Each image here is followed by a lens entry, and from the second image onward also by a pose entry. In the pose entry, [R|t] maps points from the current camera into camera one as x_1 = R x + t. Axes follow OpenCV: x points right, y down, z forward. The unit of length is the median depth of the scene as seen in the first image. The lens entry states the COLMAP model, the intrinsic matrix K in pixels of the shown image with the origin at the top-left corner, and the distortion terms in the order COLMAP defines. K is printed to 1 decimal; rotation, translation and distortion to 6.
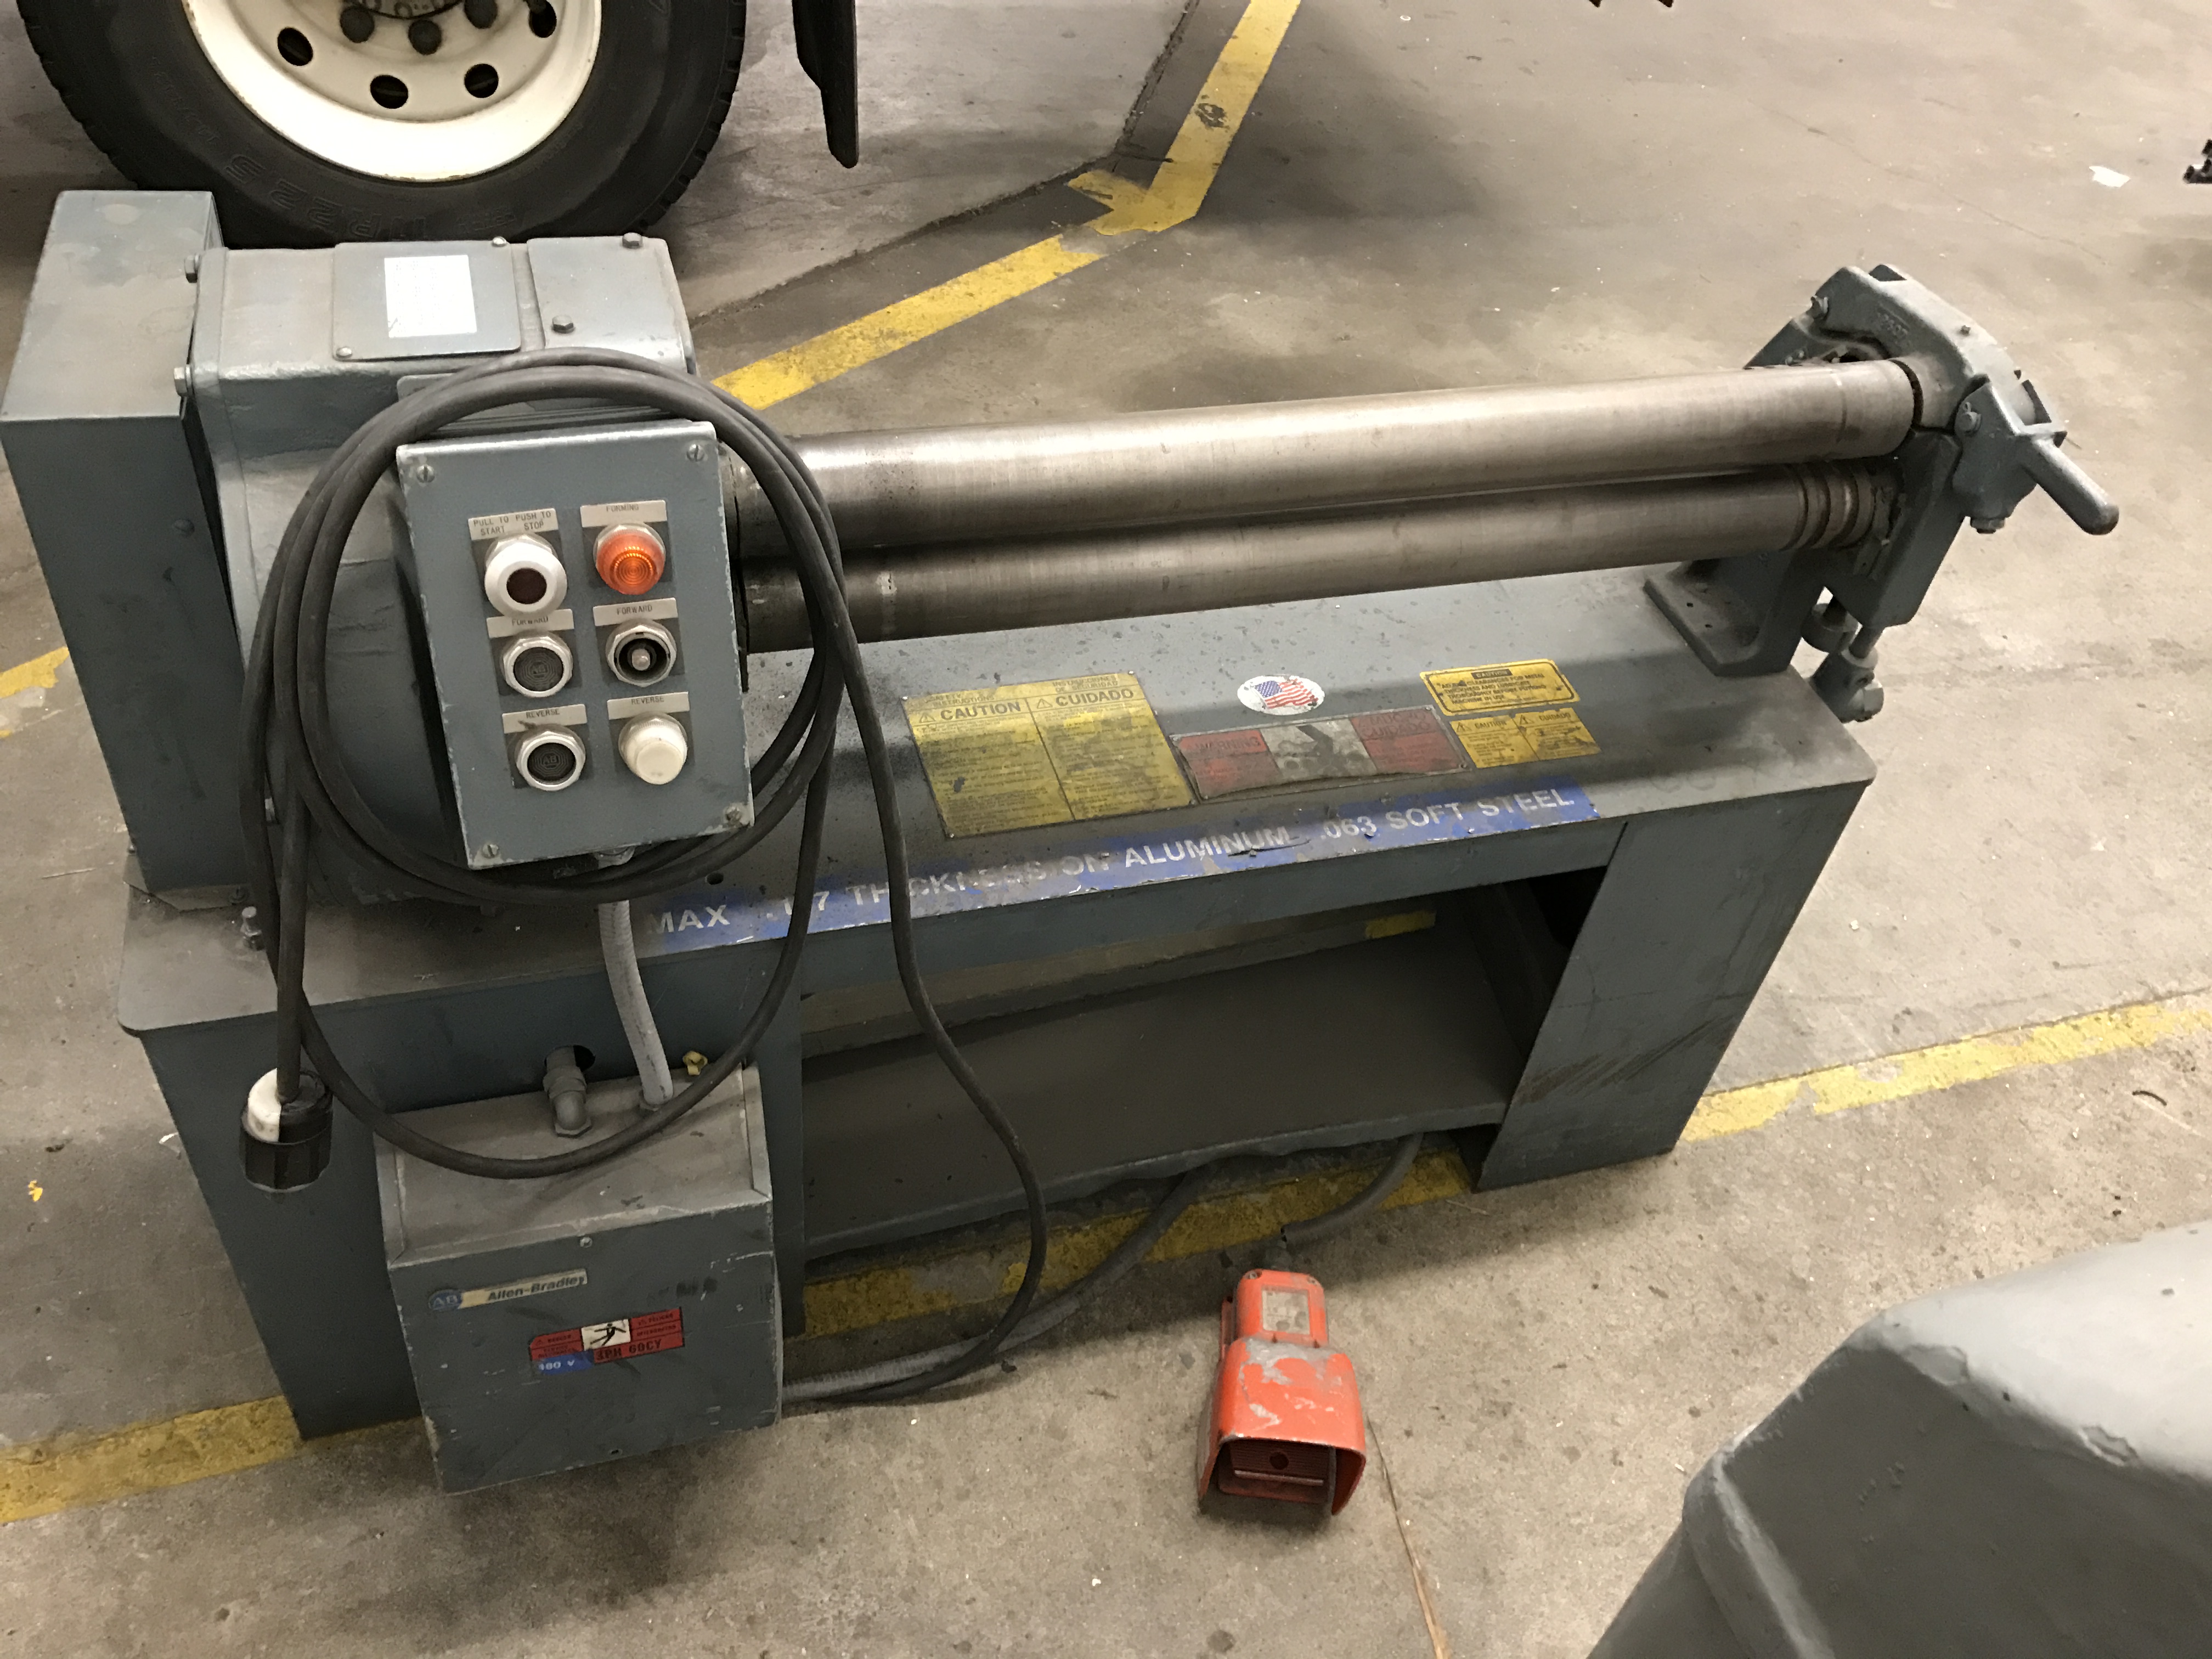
lens RADIAL K [[1811.2, 0, 1110.3], [0, 1811.2, 832.6], [0, 0, 1]] dist [0.009461, 0.003914]
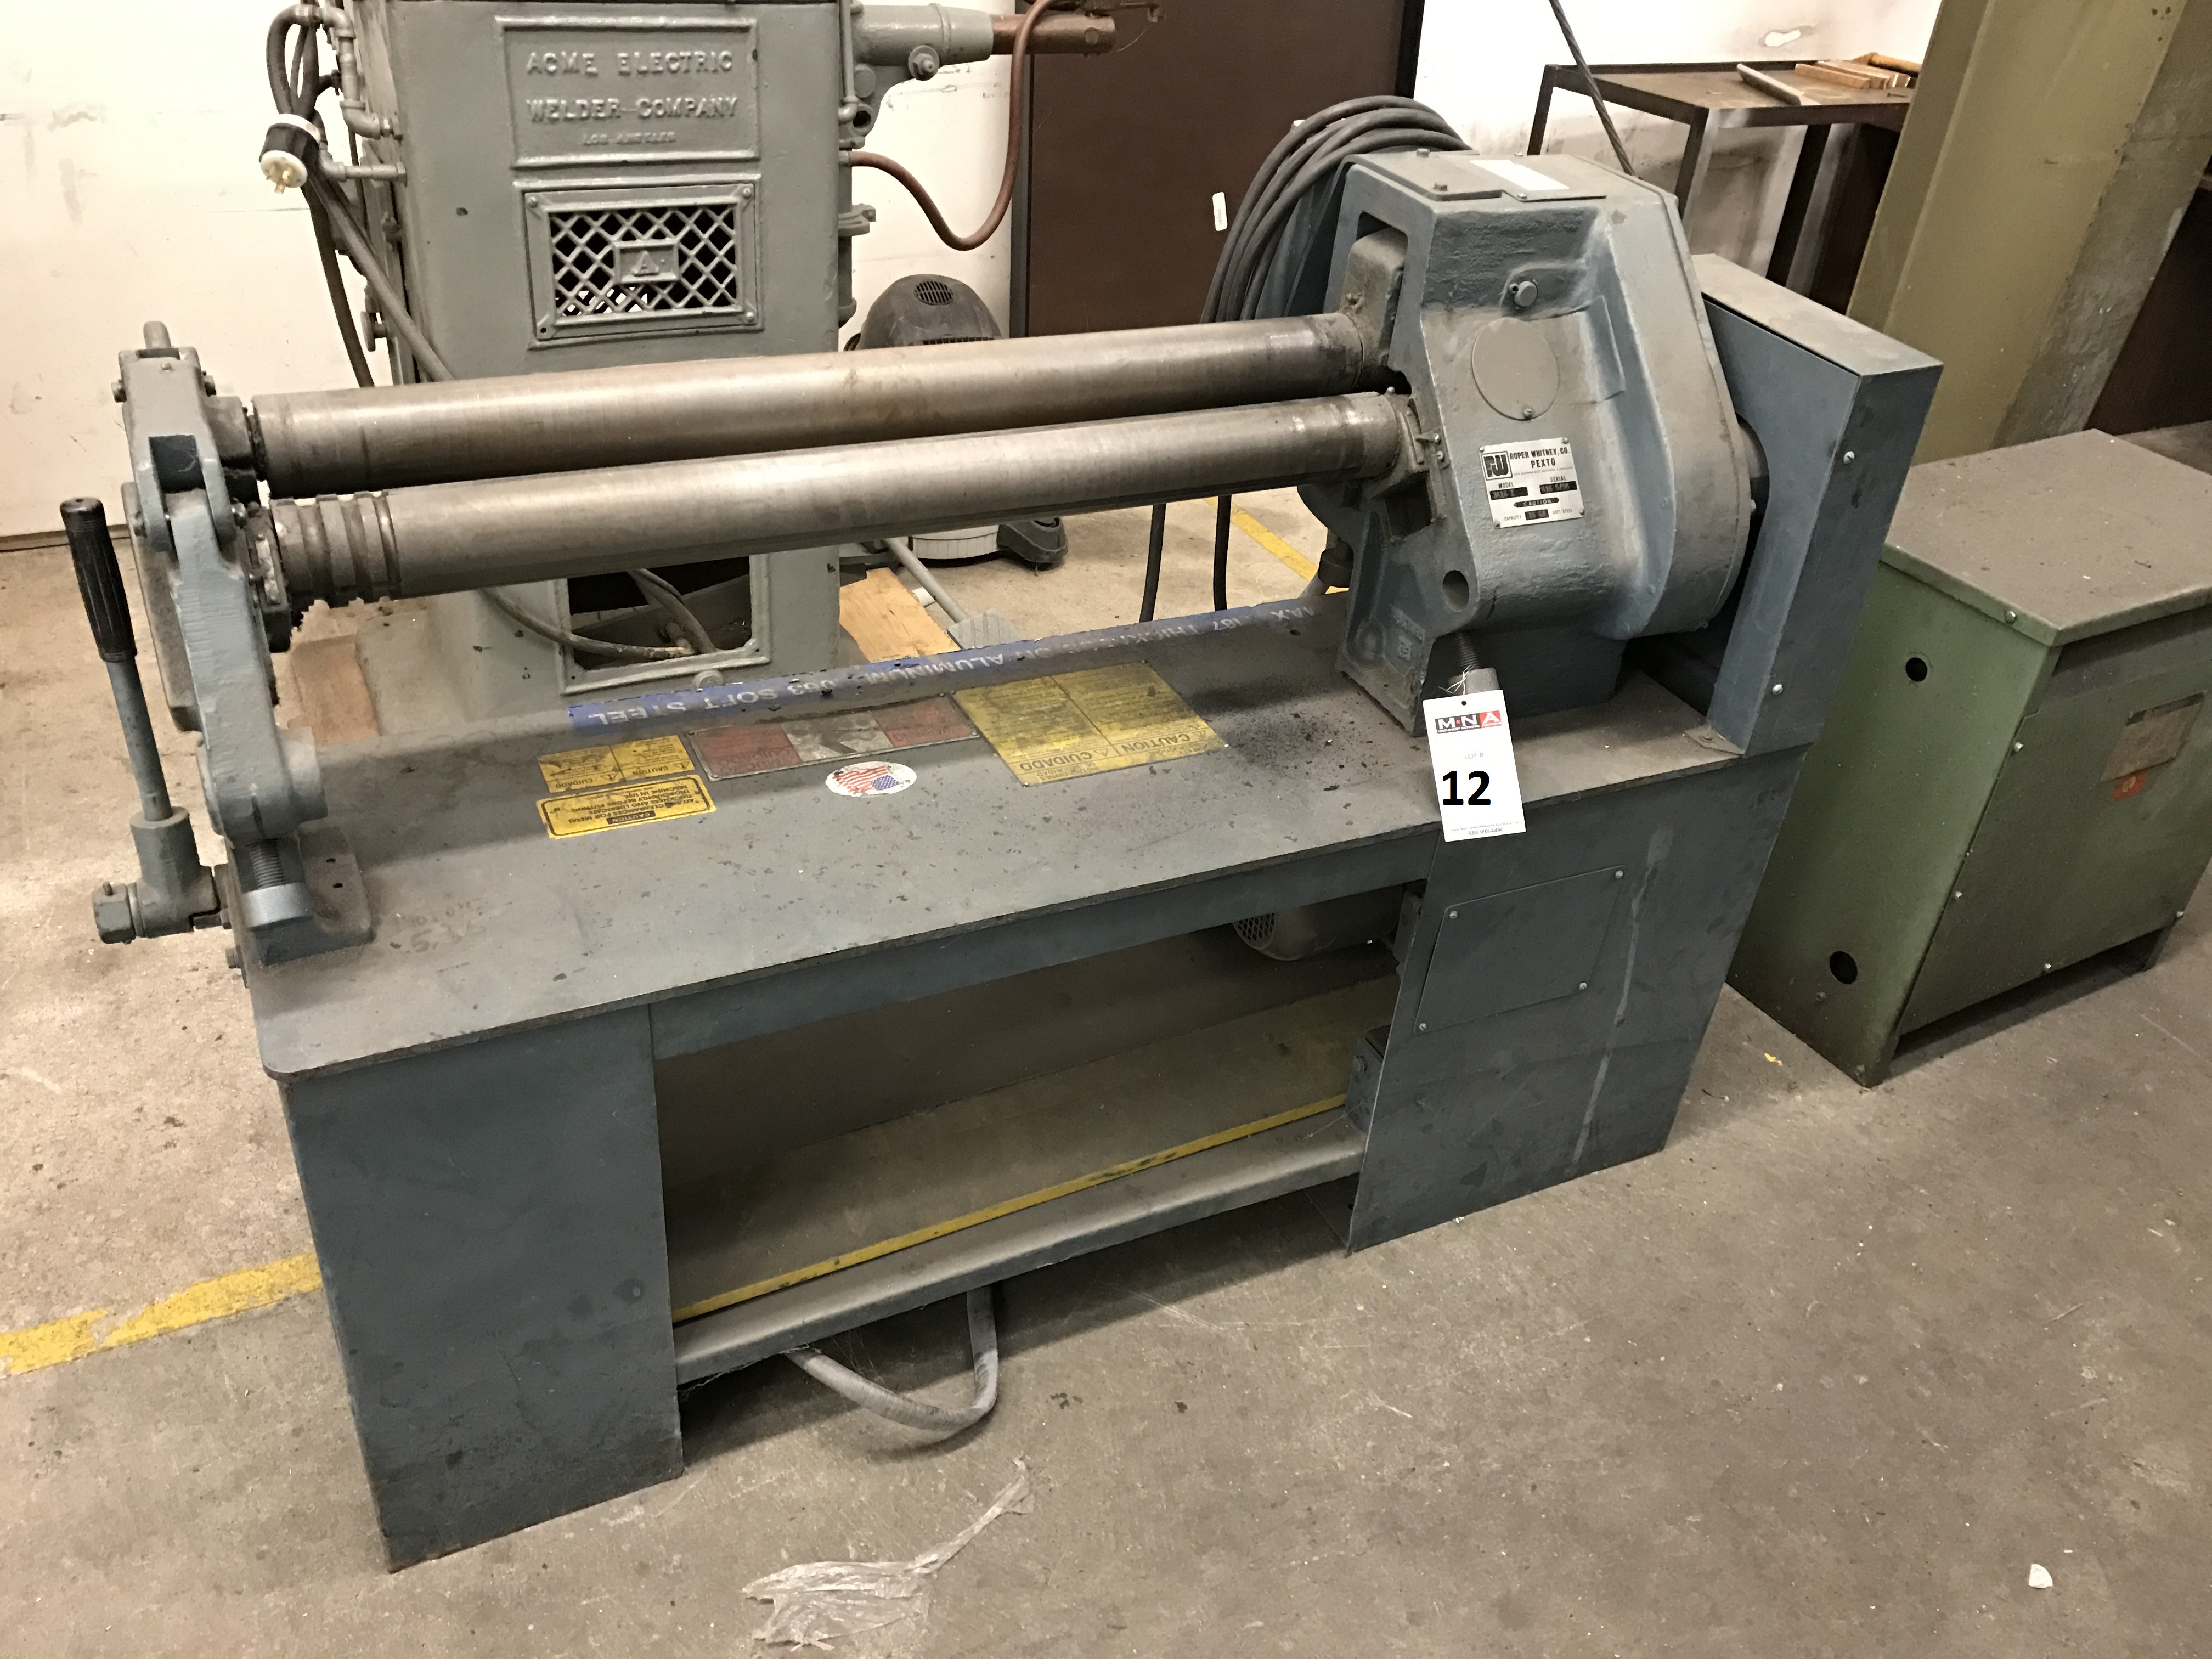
lens RADIAL K [[1811.2, 0, 1113.7], [0, 1811.2, 825.8], [0, 0, 1]] dist [0.009461, 0.003914]
pose [[-0.968638, -0.070654, -0.238218, 0.201106], [-0.247934, 0.211598, 0.945386, -1.042237], [-0.016389, 0.974800, -0.222480, 1.255485]]
